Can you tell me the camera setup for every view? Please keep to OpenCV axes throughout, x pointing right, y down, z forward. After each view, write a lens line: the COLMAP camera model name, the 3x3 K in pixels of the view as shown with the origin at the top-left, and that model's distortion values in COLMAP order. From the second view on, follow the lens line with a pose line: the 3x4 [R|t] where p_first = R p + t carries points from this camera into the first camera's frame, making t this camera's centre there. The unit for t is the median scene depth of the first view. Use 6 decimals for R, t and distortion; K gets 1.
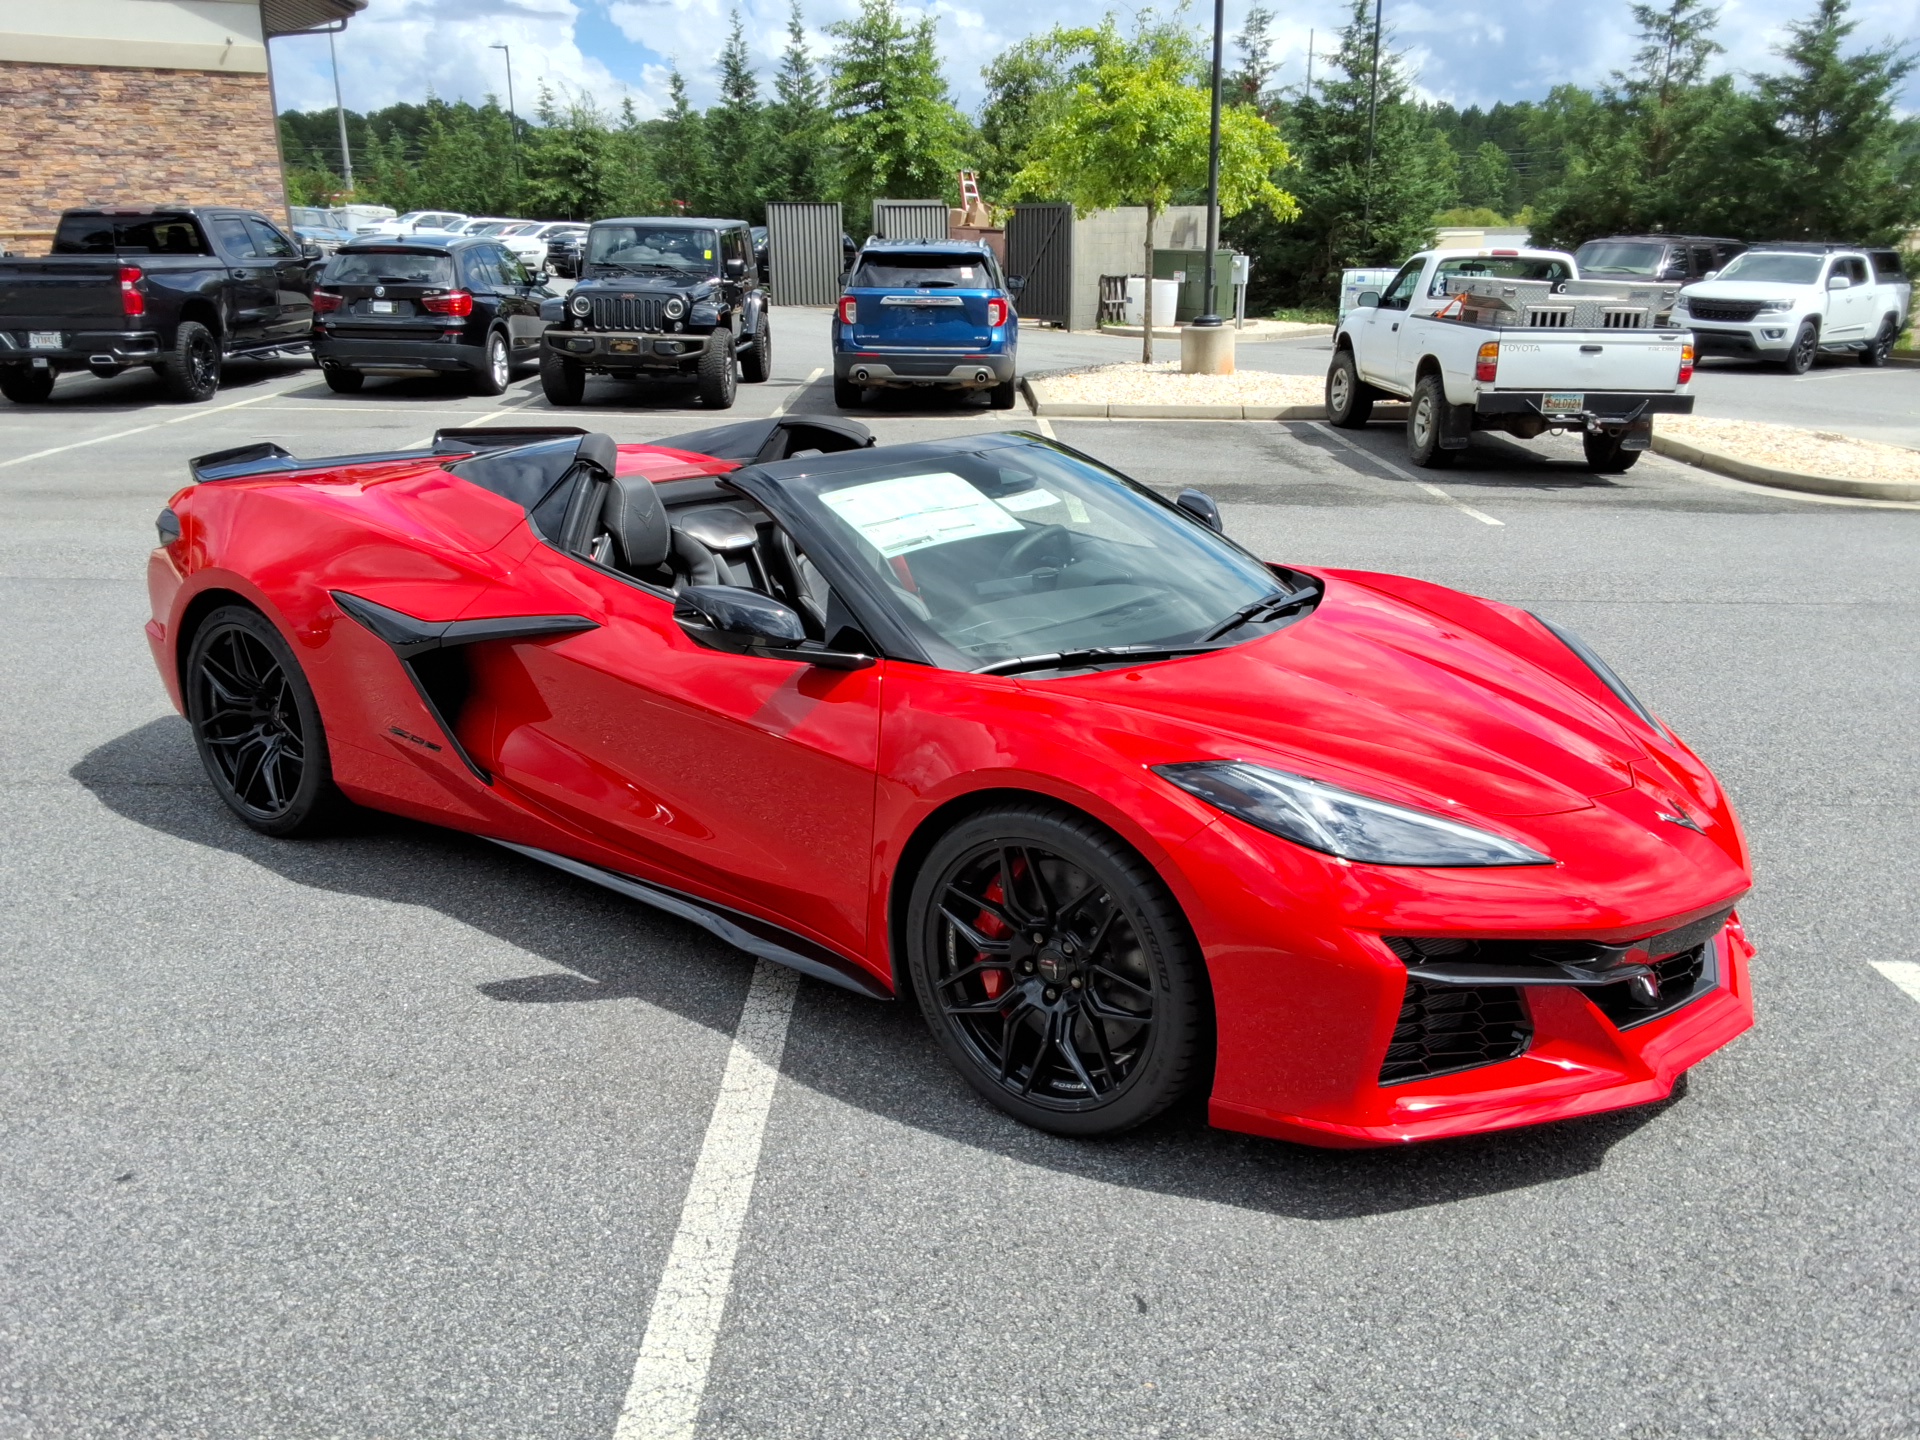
lens RADIAL K [[1537.6, 0, 960.0], [0, 1537.6, 720.0], [0, 0, 1]] dist [0.079929, -0.120138]
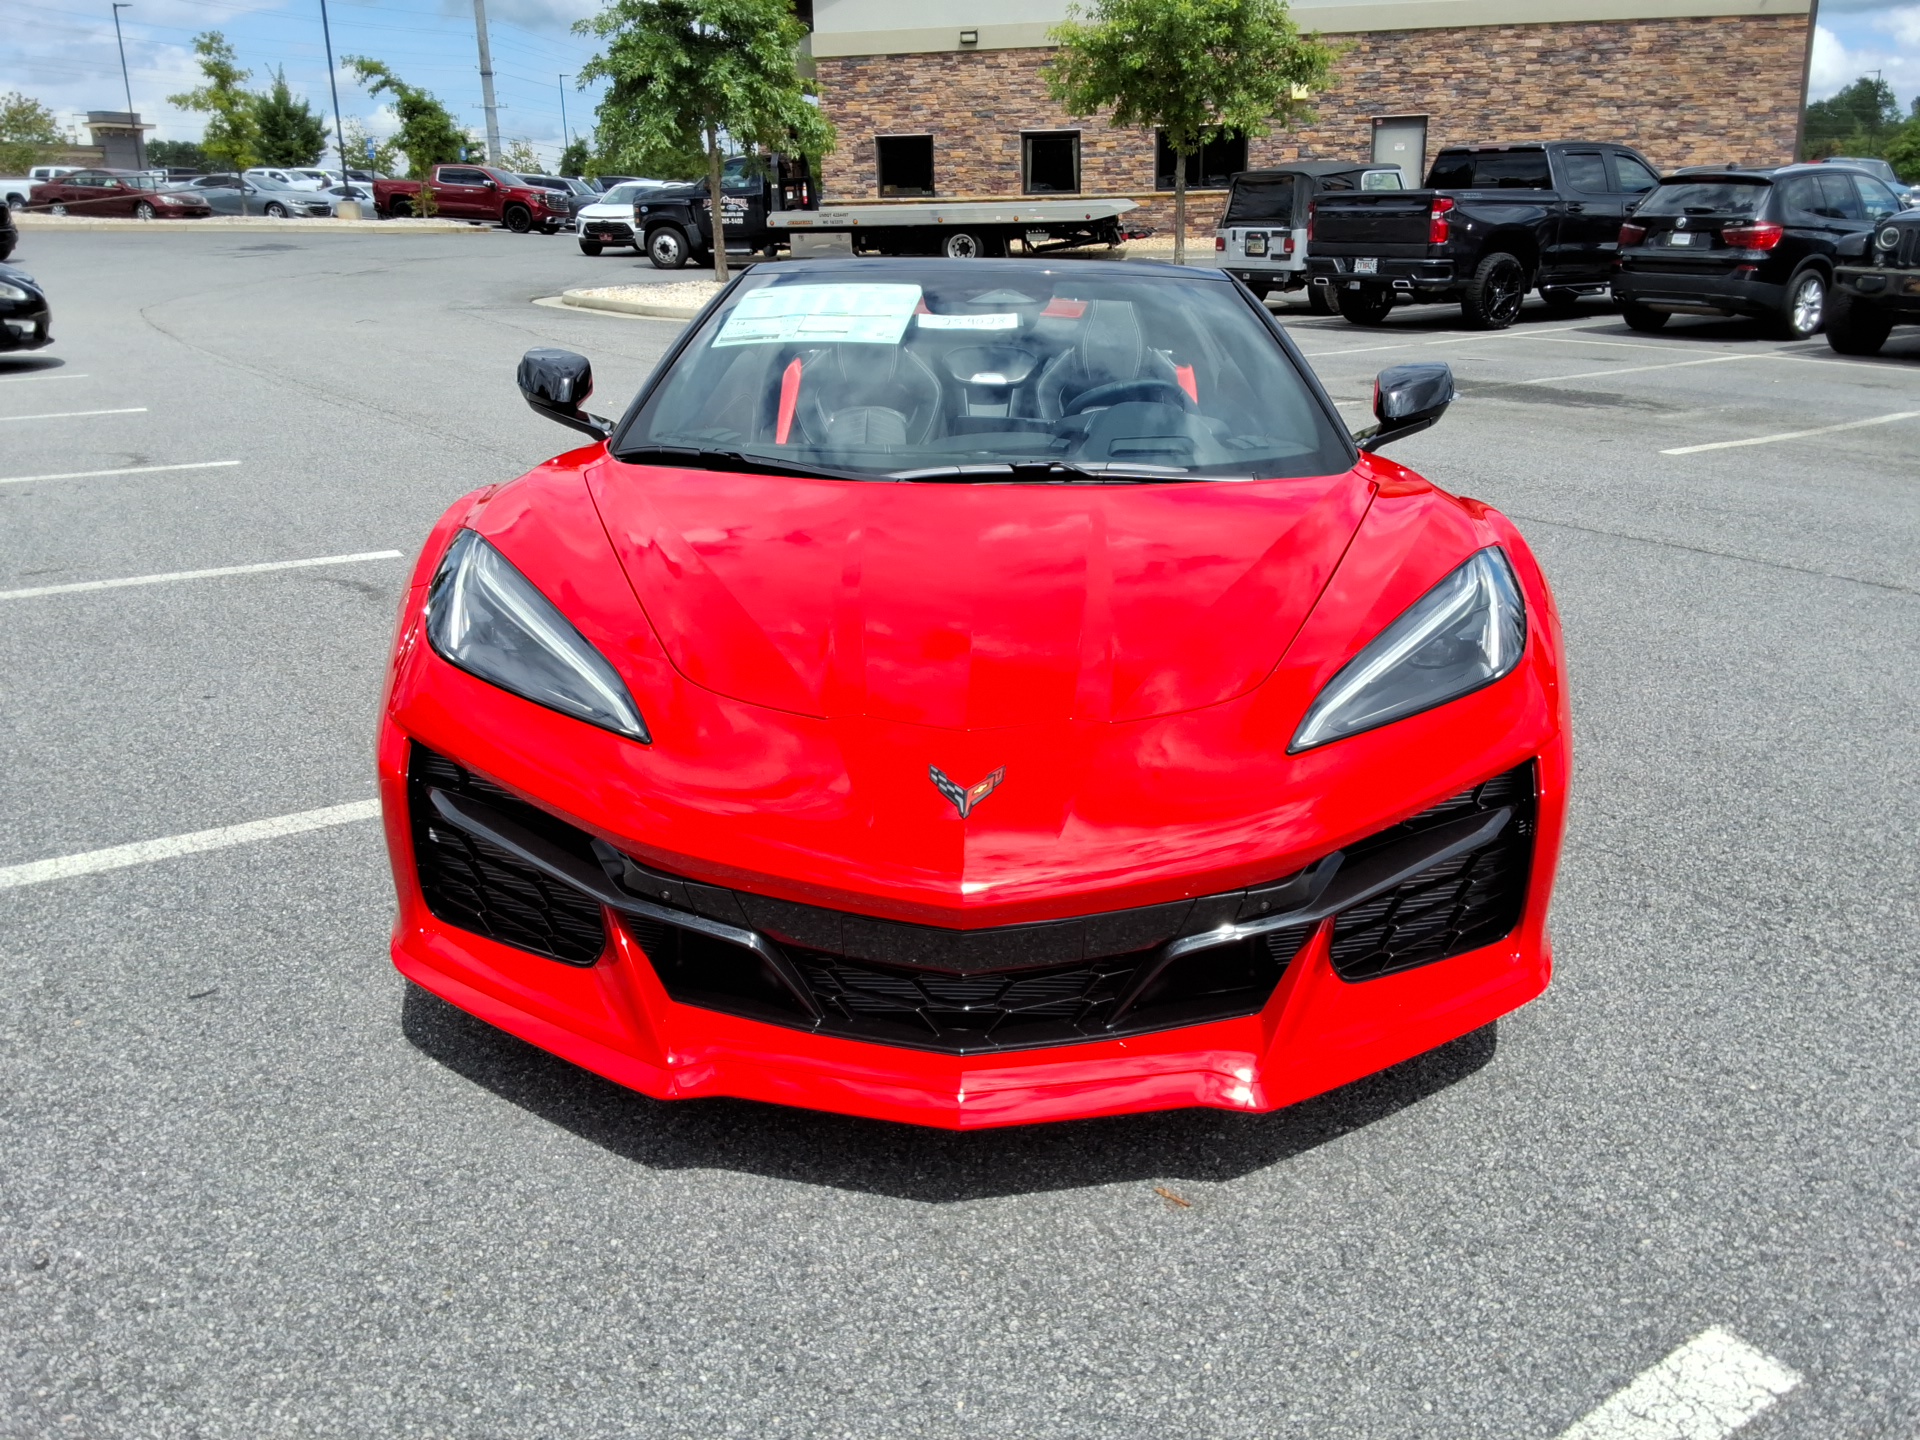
lens RADIAL K [[1521.6, 0, 975.4], [0, 1521.6, 714.2], [0, 0, 1]] dist [0.093472, -0.140287]
pose [[0.583888, 0.247354, -0.773234, 0.127097], [-0.233921, 0.963319, 0.131522, -0.006973], [0.777403, 0.104082, 0.620332, 0.079799]]
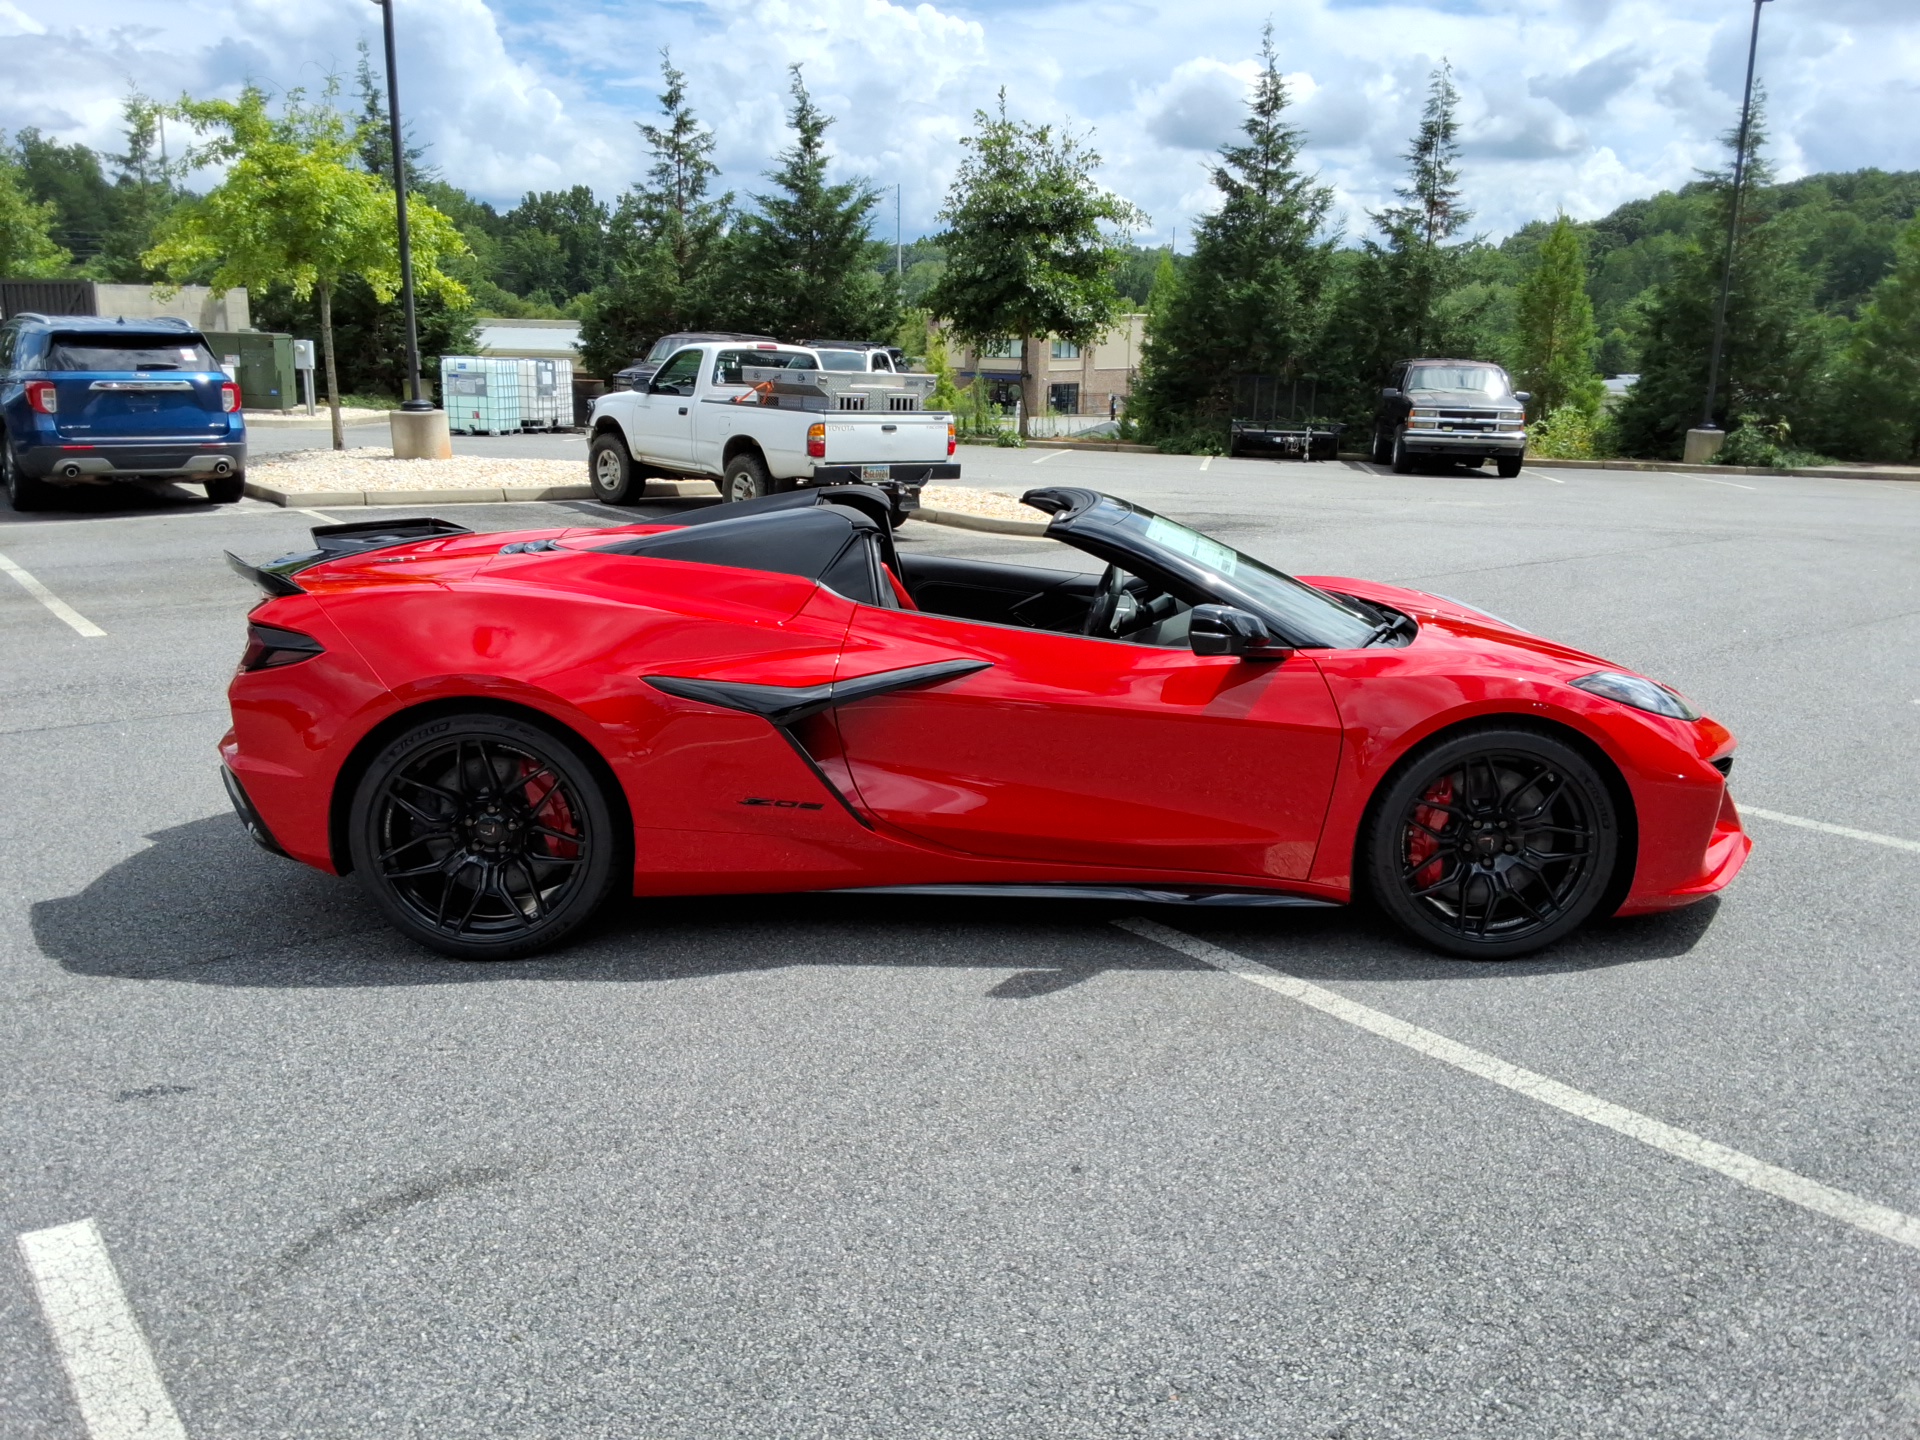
lens RADIAL K [[1552.0, 0, 960.0], [0, 1552.0, 720.0], [0, 0, 1]] dist [0.115998, -0.232724]
pose [[0.782229, -0.132147, 0.608814, -0.162890], [0.165886, 0.986144, 0.000912, -0.004433], [-0.600499, 0.100281, 0.793312, 0.018999]]
